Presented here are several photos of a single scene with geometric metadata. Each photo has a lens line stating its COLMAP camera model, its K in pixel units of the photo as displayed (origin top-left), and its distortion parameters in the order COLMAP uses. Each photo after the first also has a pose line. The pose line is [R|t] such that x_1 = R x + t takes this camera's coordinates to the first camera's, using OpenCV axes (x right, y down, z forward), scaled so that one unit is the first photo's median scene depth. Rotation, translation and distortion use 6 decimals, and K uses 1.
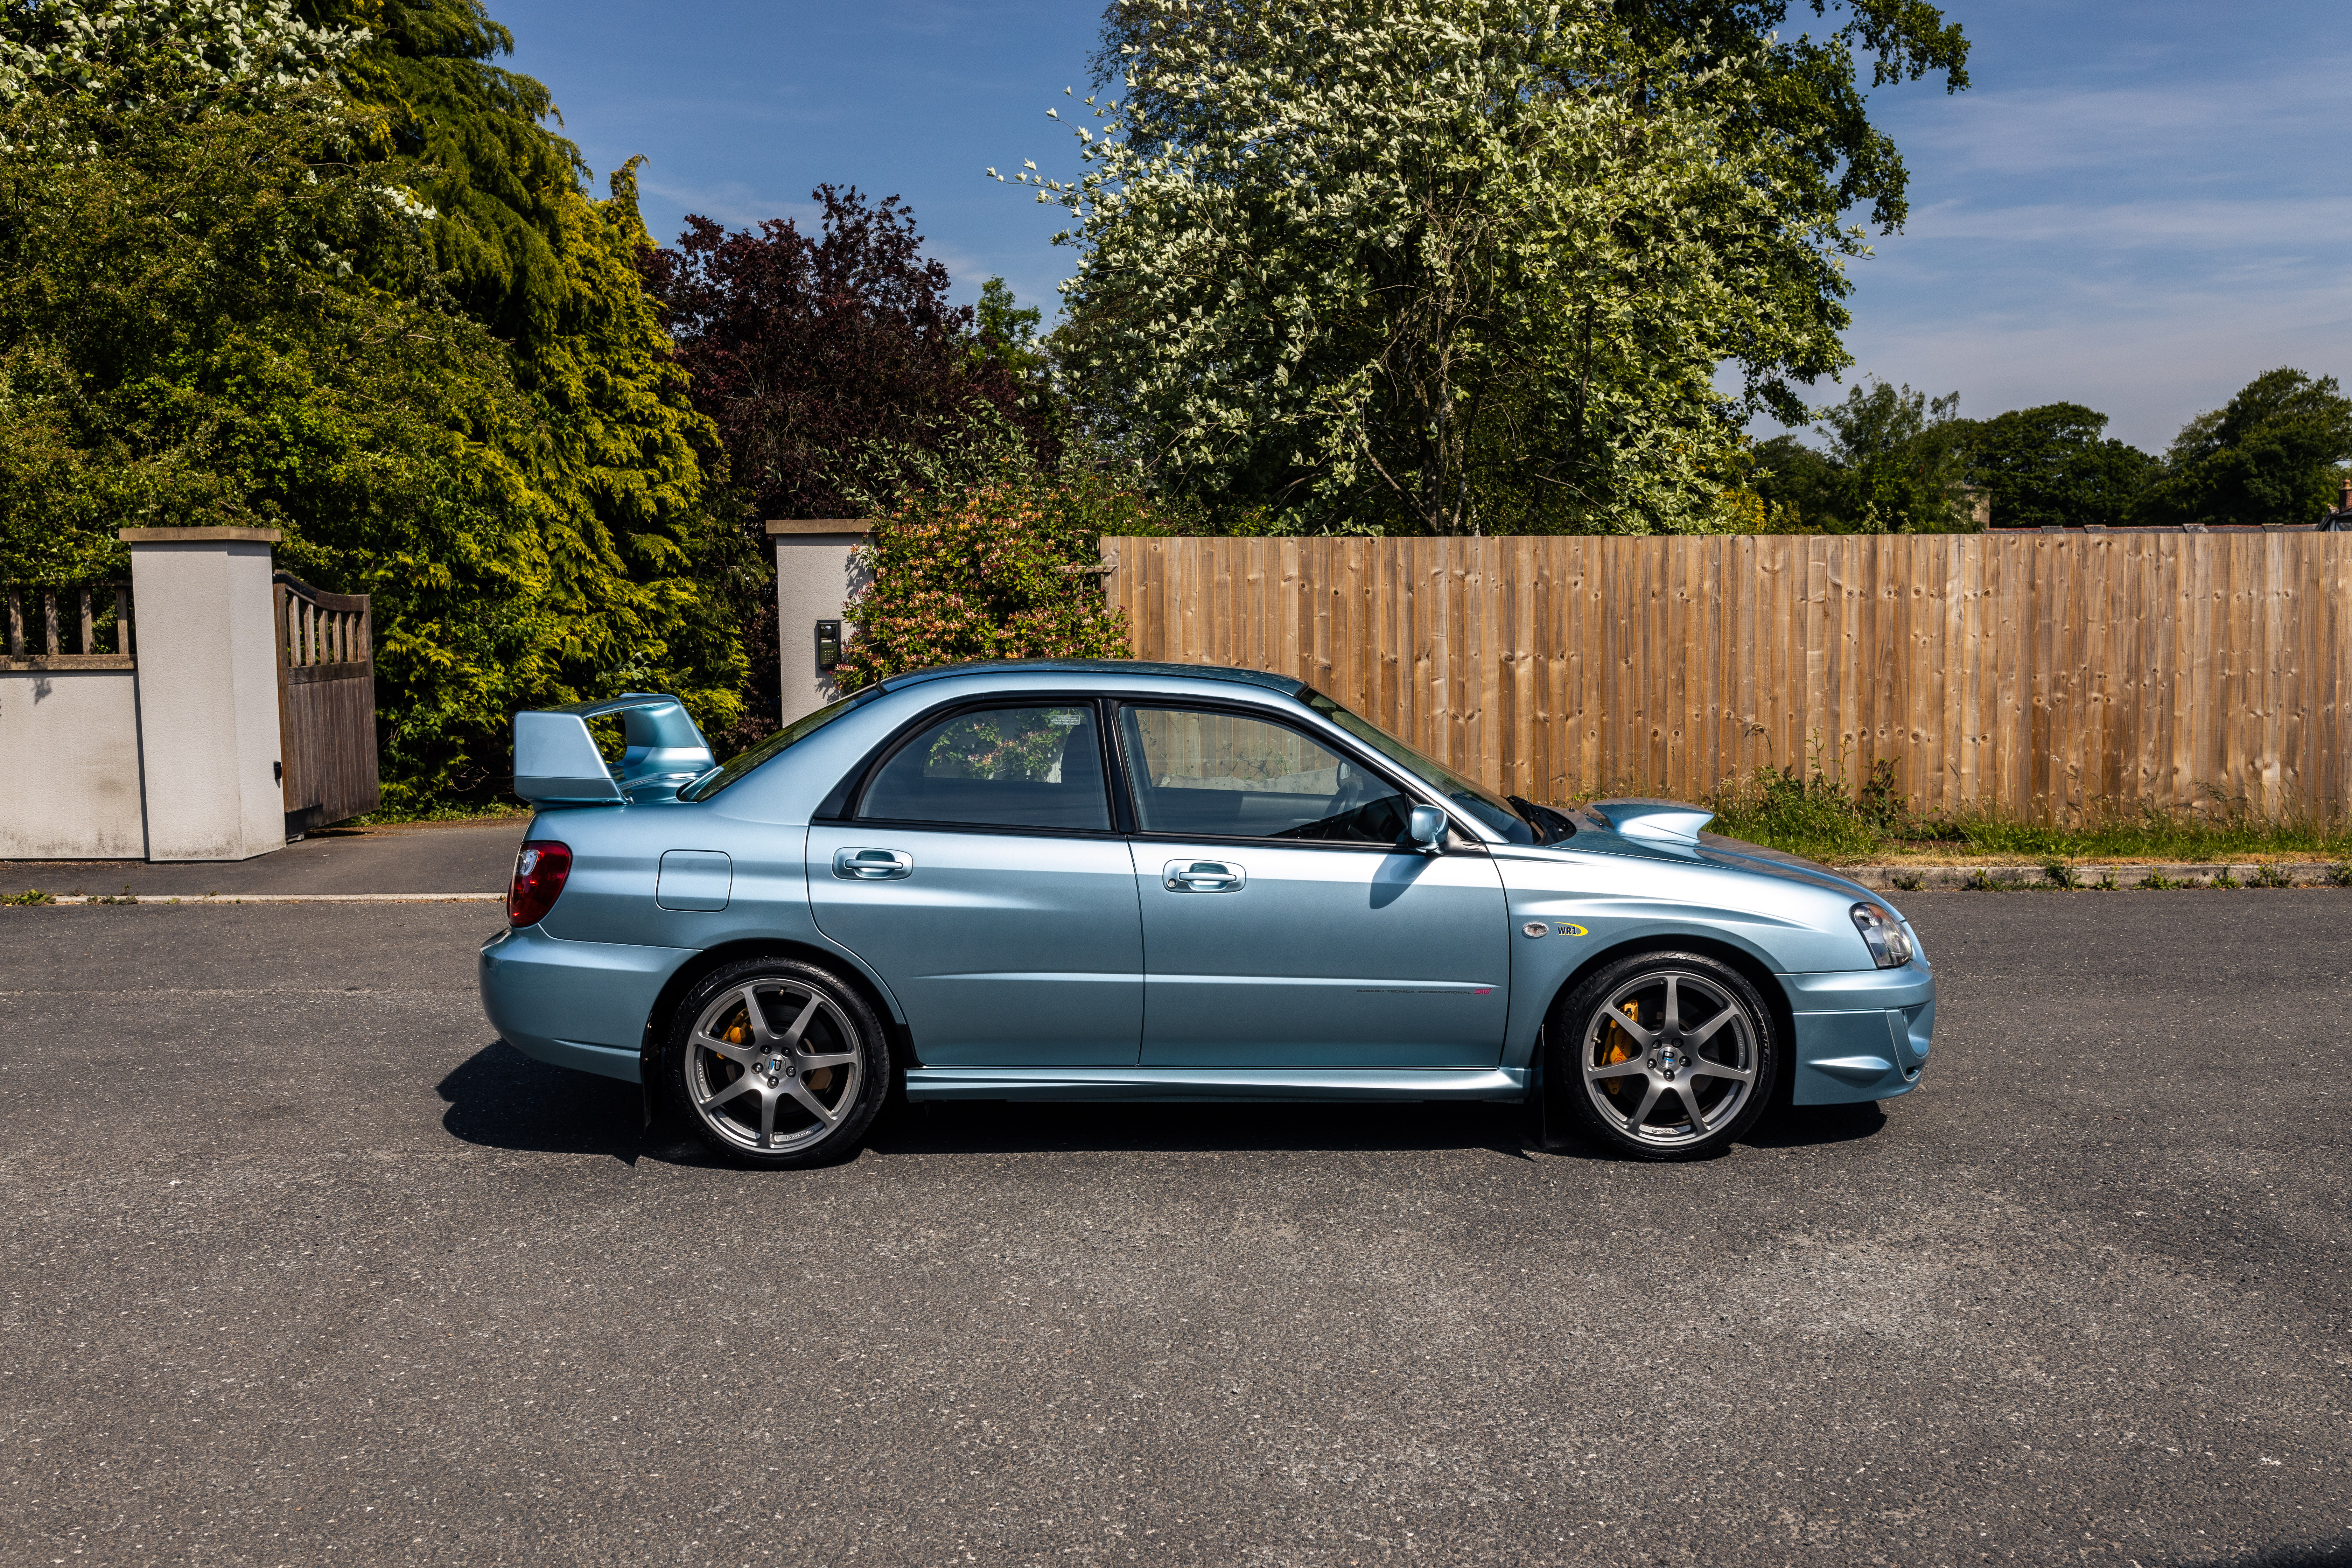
lens RADIAL K [[2207.6, 0, 1183.4], [0, 2207.6, 781.8], [0, 0, 1]] dist [-0.000276, 0.000000]
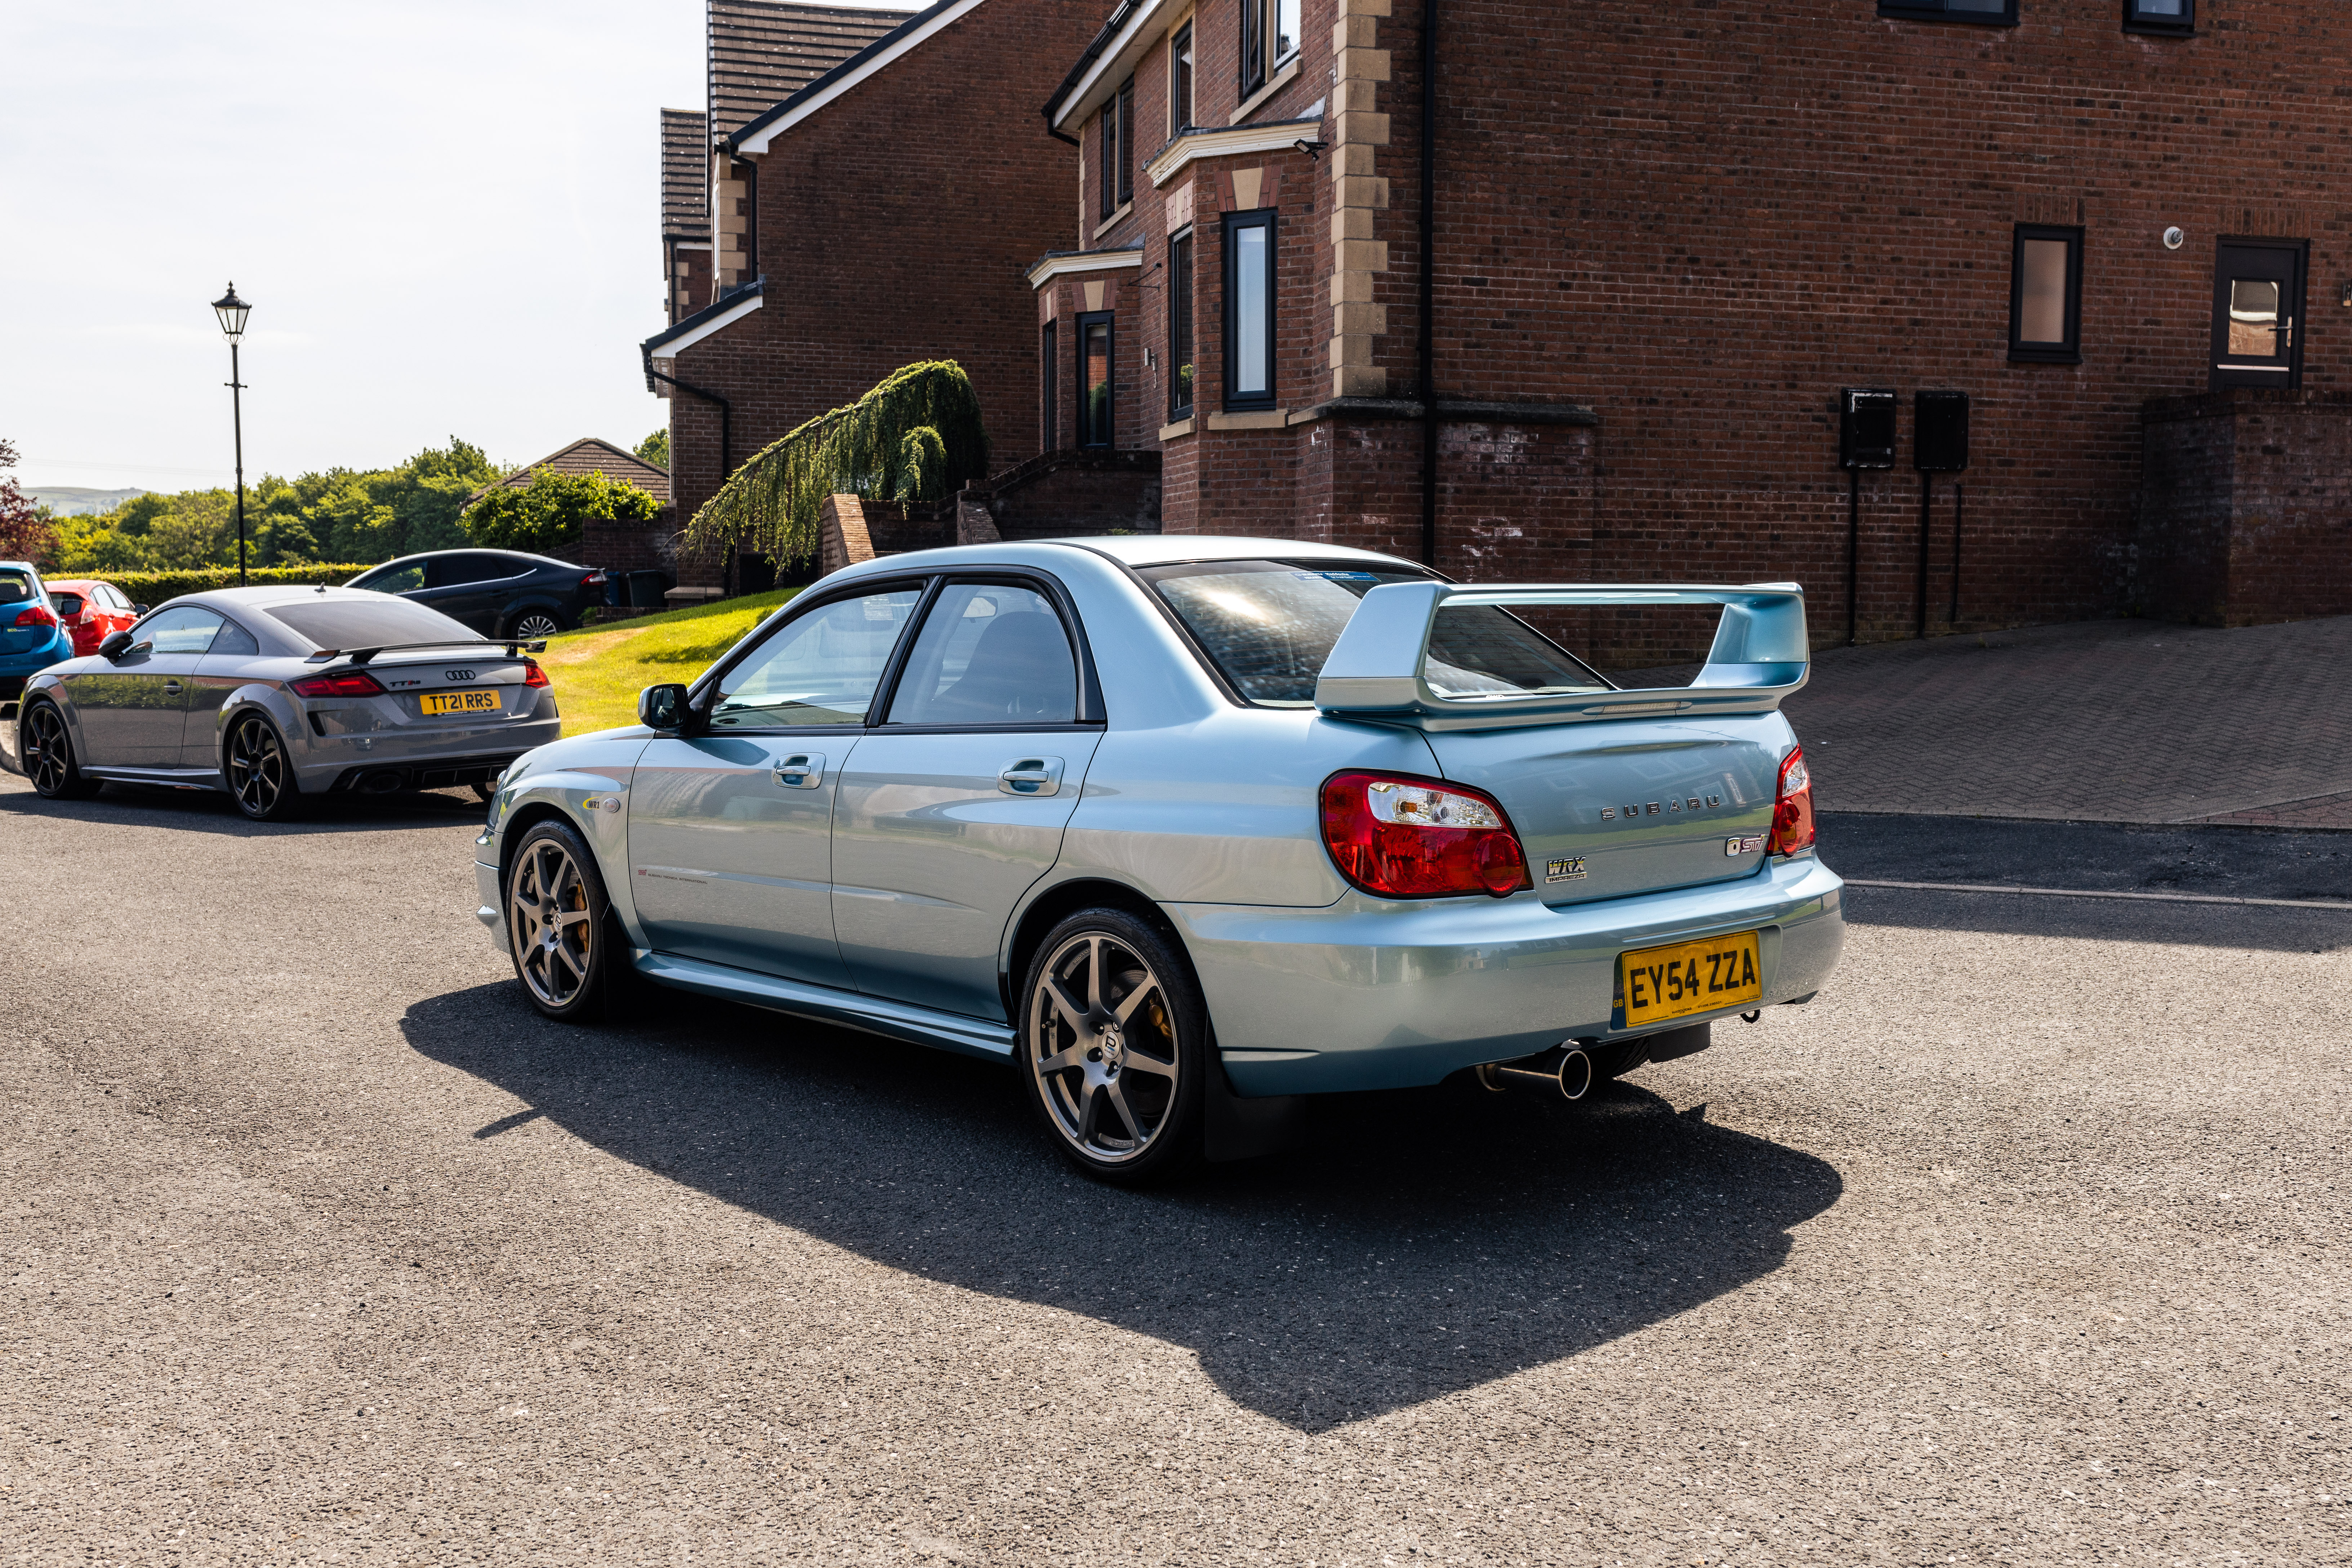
lens RADIAL K [[2270.4, 0, 1212.8], [0, 2270.4, 814.3], [0, 0, 1]] dist [-0.001287, 0.000000]
pose [[-0.672063, -0.064342, 0.737694, -0.382055], [0.065007, 0.987245, 0.145331, -0.040694], [-0.737635, 0.145627, -0.659308, 0.846941]]
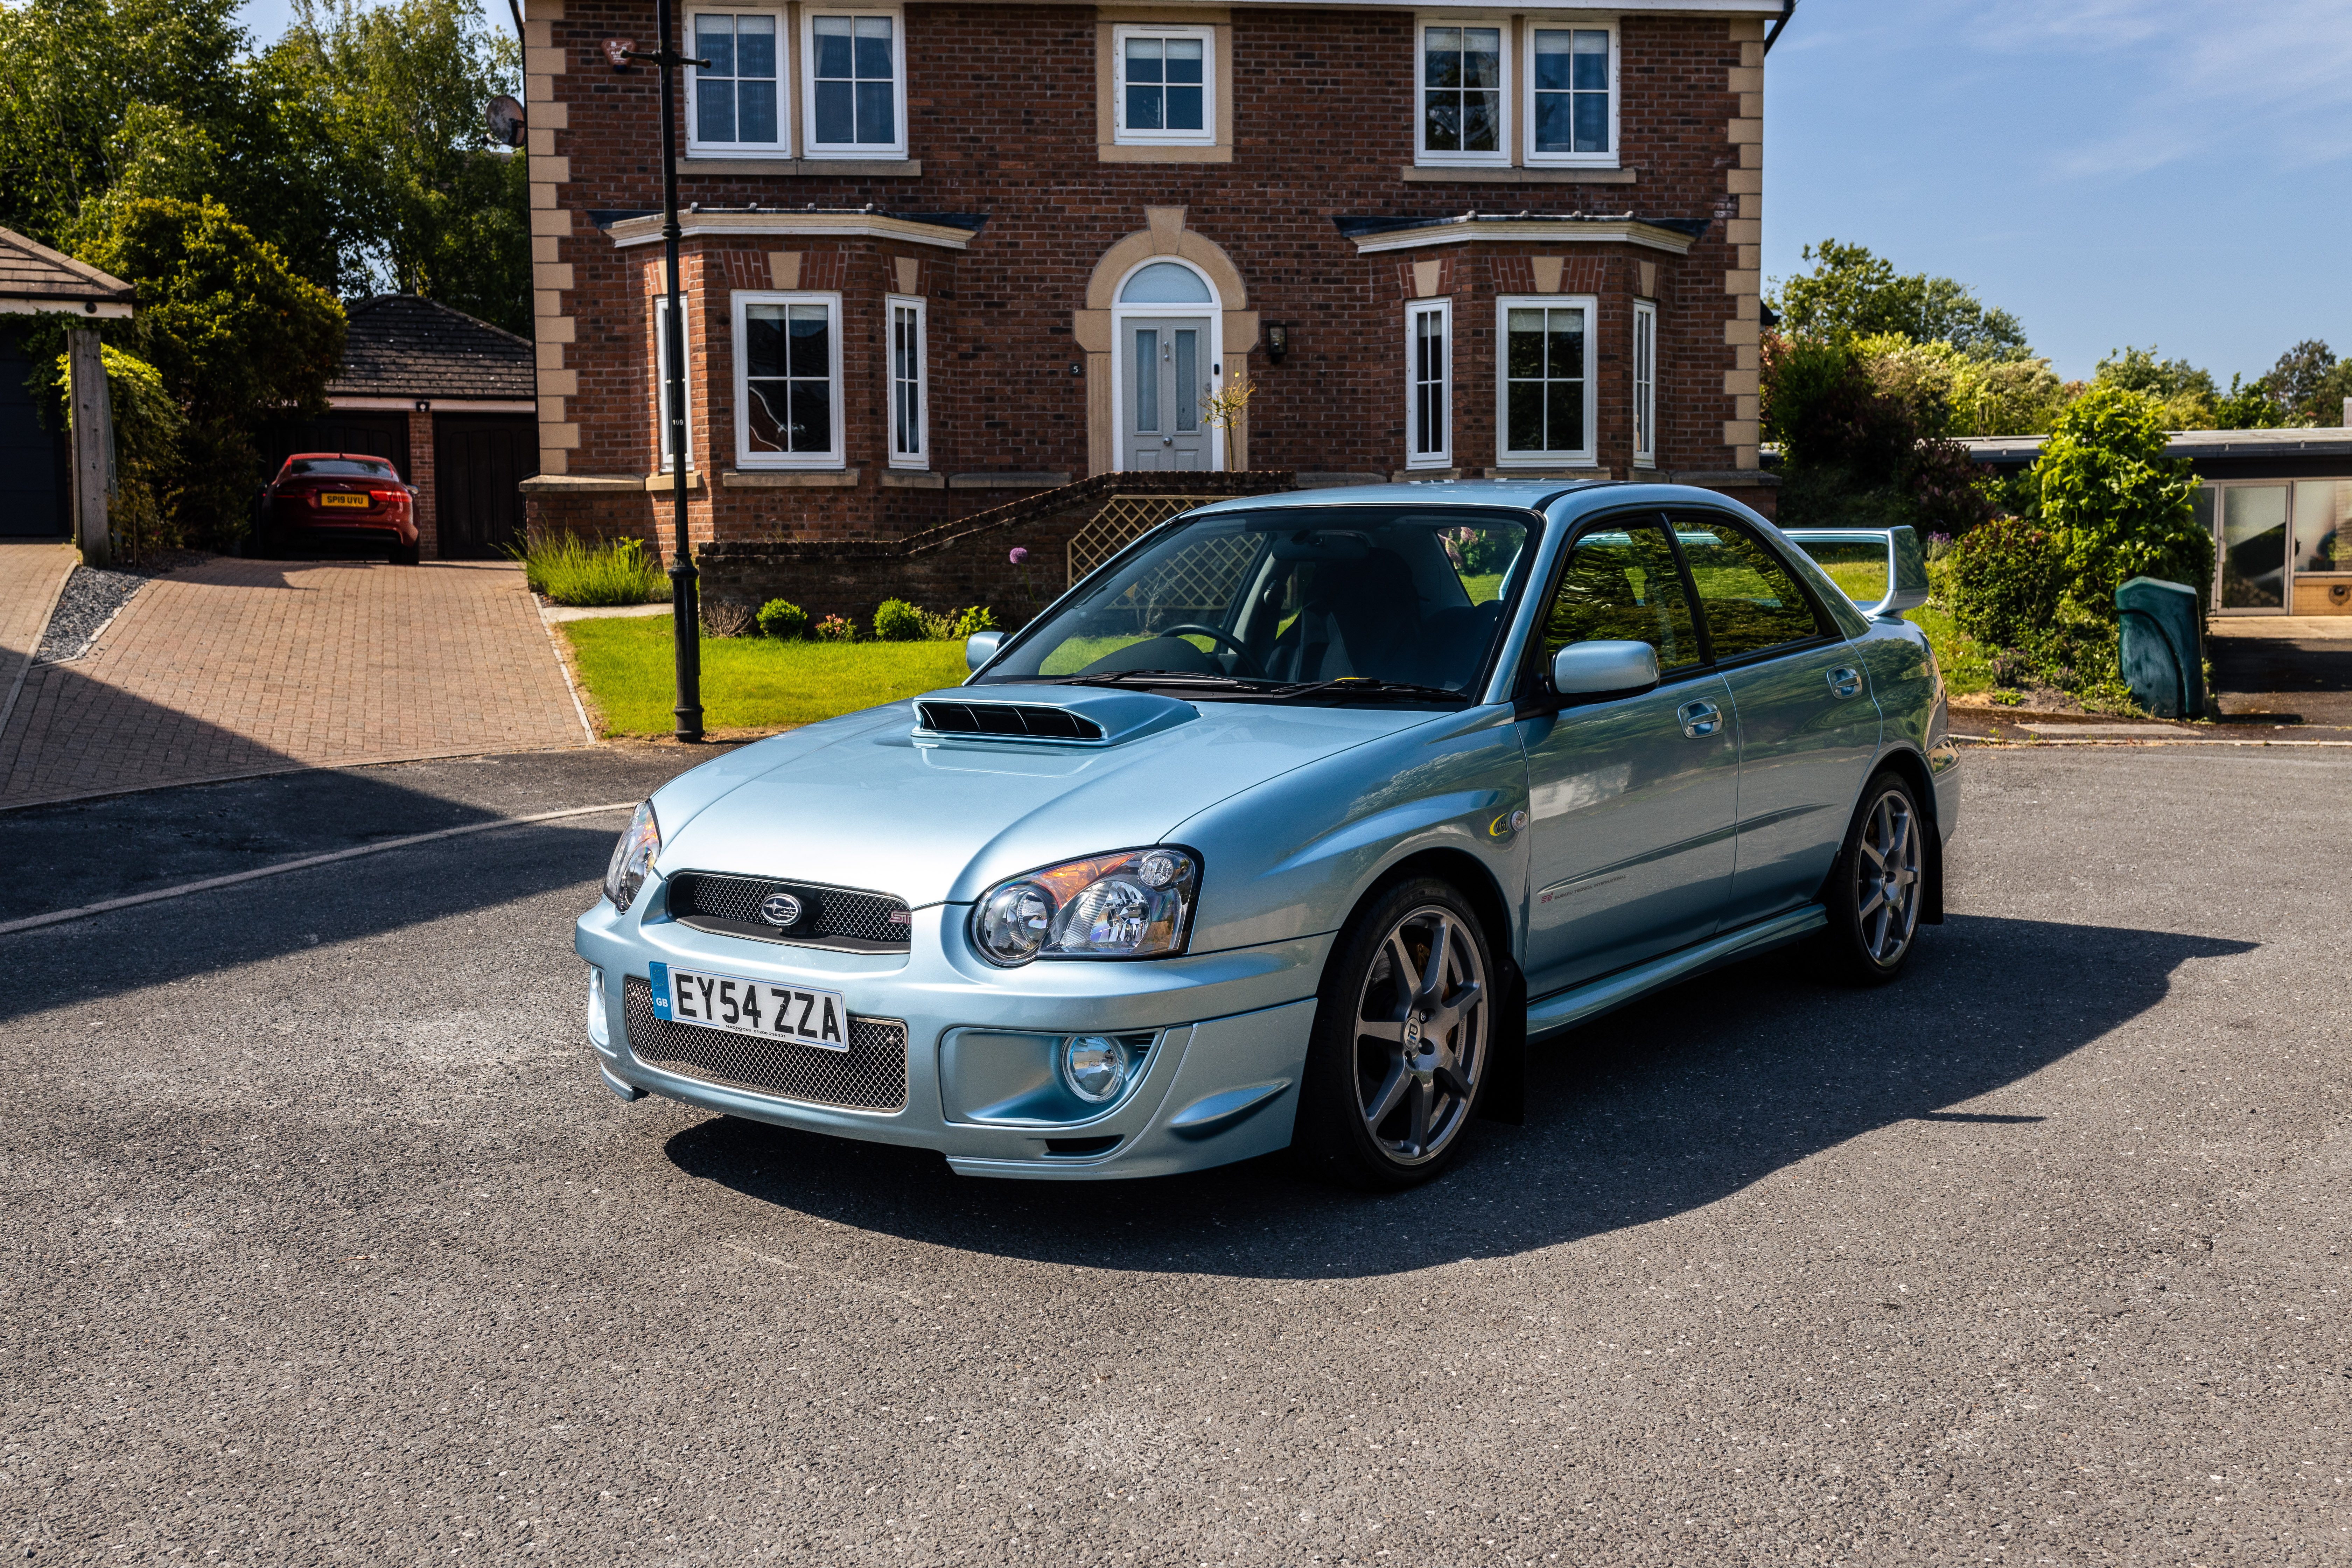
lens RADIAL K [[2207.6, 0, 1180.1], [0, 2207.6, 796.0], [0, 0, 1]] dist [-0.000276, 0.000000]
pose [[-0.615526, 0.094546, -0.782425, 0.380247], [-0.051343, 0.985859, 0.159520, -0.035270], [0.786443, 0.138361, -0.601967, 0.782089]]
